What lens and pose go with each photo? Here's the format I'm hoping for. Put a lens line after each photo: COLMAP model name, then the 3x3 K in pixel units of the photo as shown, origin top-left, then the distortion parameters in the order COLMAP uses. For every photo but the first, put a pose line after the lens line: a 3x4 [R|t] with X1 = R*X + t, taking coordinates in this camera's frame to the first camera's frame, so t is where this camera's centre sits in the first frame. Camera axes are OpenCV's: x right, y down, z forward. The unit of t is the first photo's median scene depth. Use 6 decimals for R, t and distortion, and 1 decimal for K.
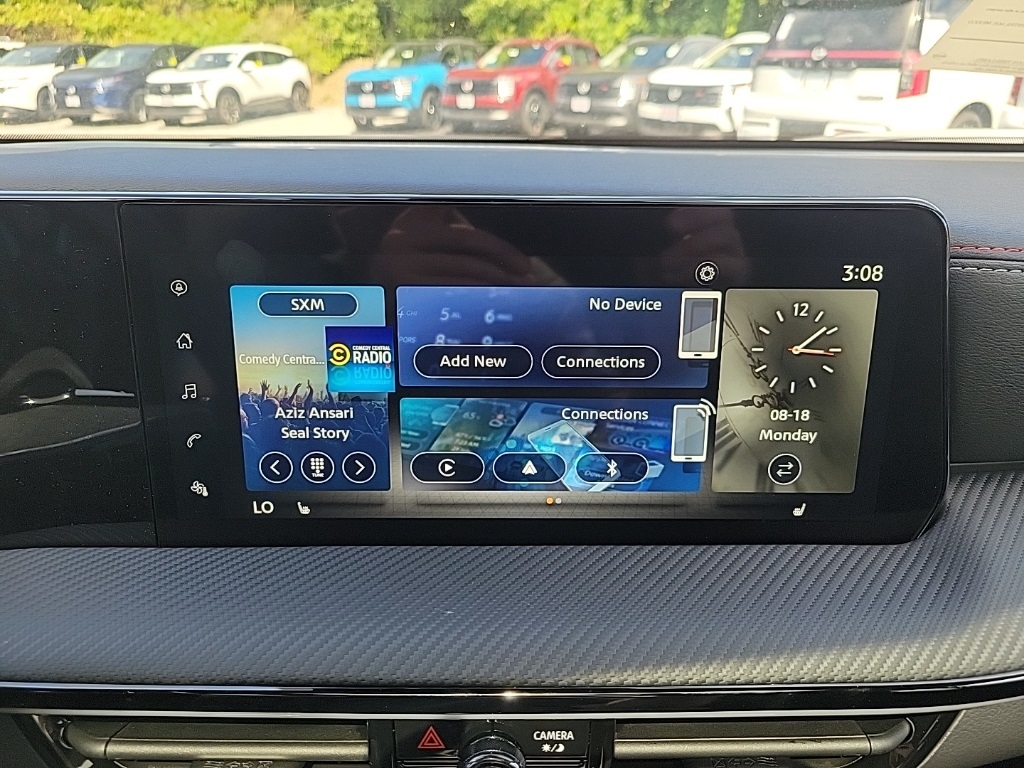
lens RADIAL K [[775.5, 0, 516.2], [0, 775.5, 398.5], [0, 0, 1]] dist [0.032779, -0.022279]
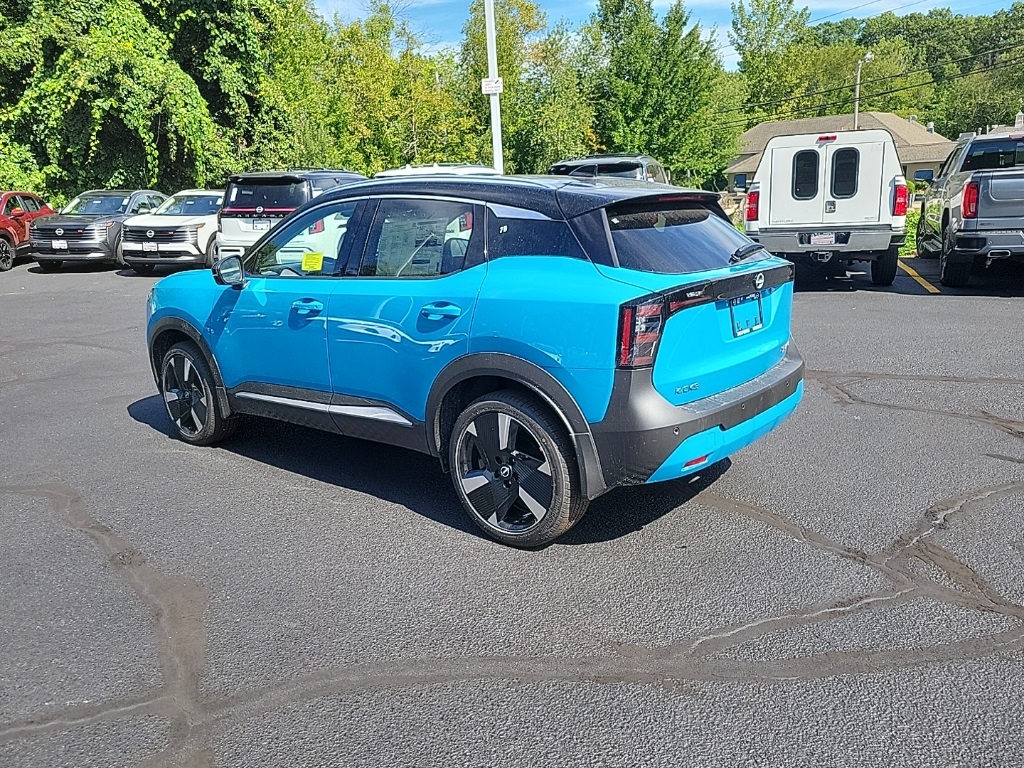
lens RADIAL K [[775.5, 0, 503.7], [0, 775.5, 375.6], [0, 0, 1]] dist [0.032779, -0.022279]
pose [[0.749387, -0.172647, 0.639228, -0.206964], [0.278165, 0.958172, -0.067312, 0.096808], [-0.600869, 0.228254, 0.766066, -0.308961]]
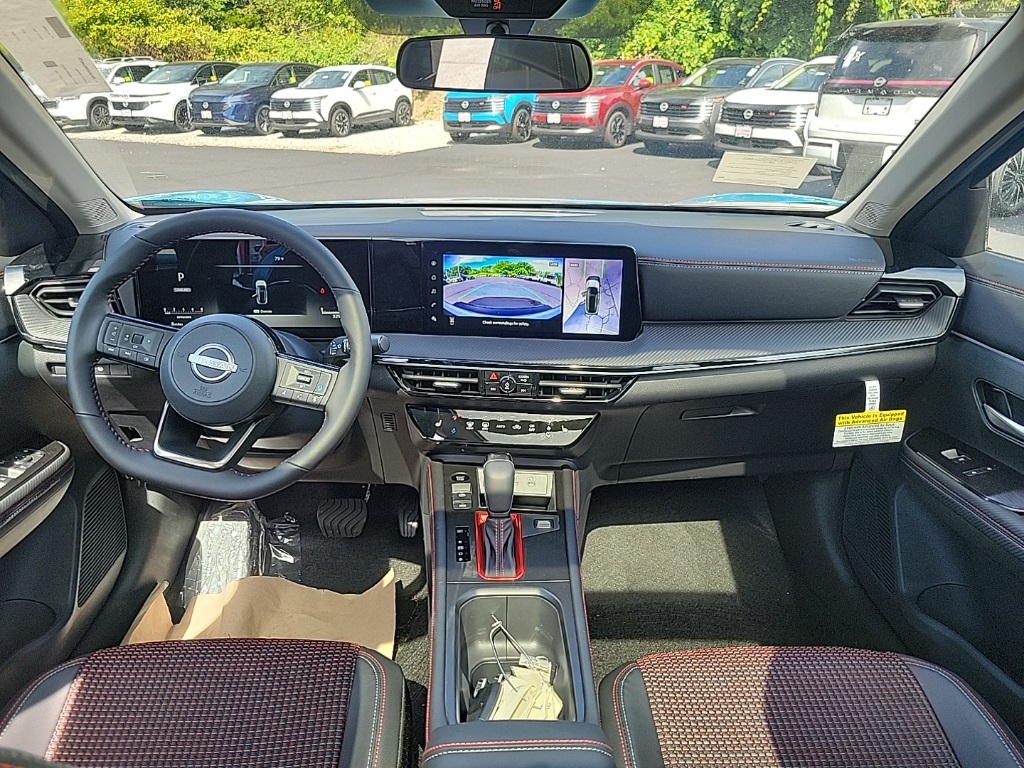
lens RADIAL K [[775.5, 0, 511.8], [0, 775.5, 368.0], [0, 0, 1]] dist [0.032779, -0.022279]
pose [[0.993244, 0.039719, -0.109037, 0.008908], [-0.044364, 0.998194, -0.040505, 0.011776], [0.107231, 0.045068, 0.993212, -0.063068]]
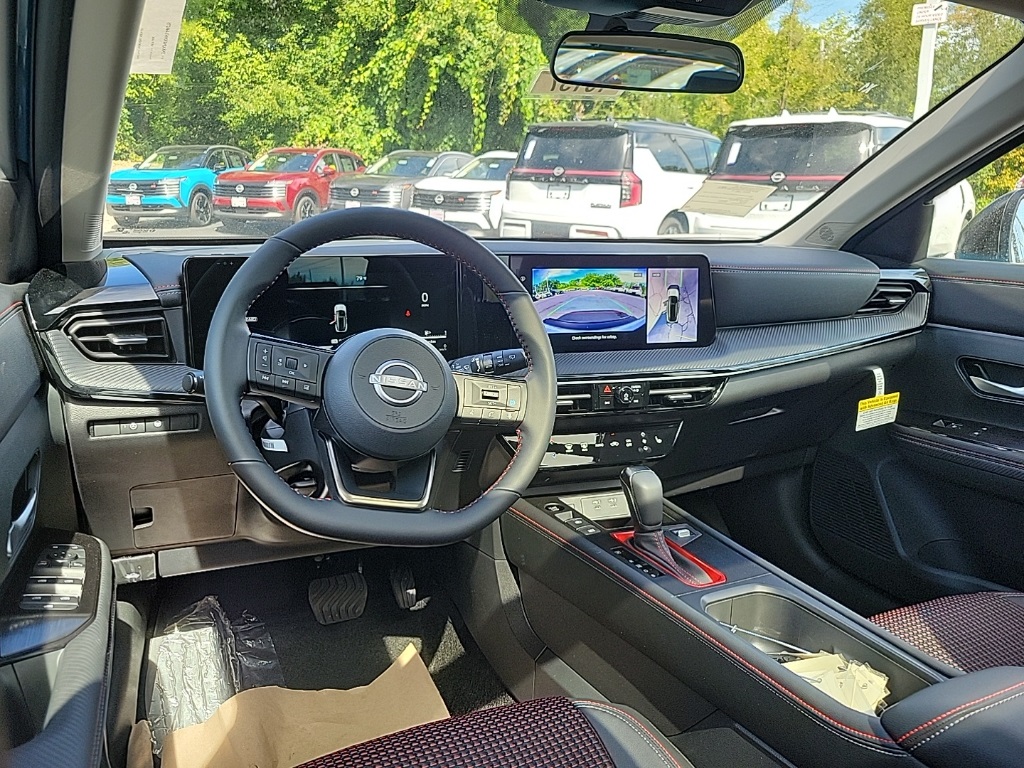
lens RADIAL K [[775.5, 0, 502.6], [0, 775.5, 375.4], [0, 0, 1]] dist [0.032779, -0.022279]
pose [[0.957286, -0.049799, 0.284822, -0.036156], [0.090430, 0.987206, -0.131329, 0.017639], [-0.274637, 0.151476, 0.949542, -0.053562]]
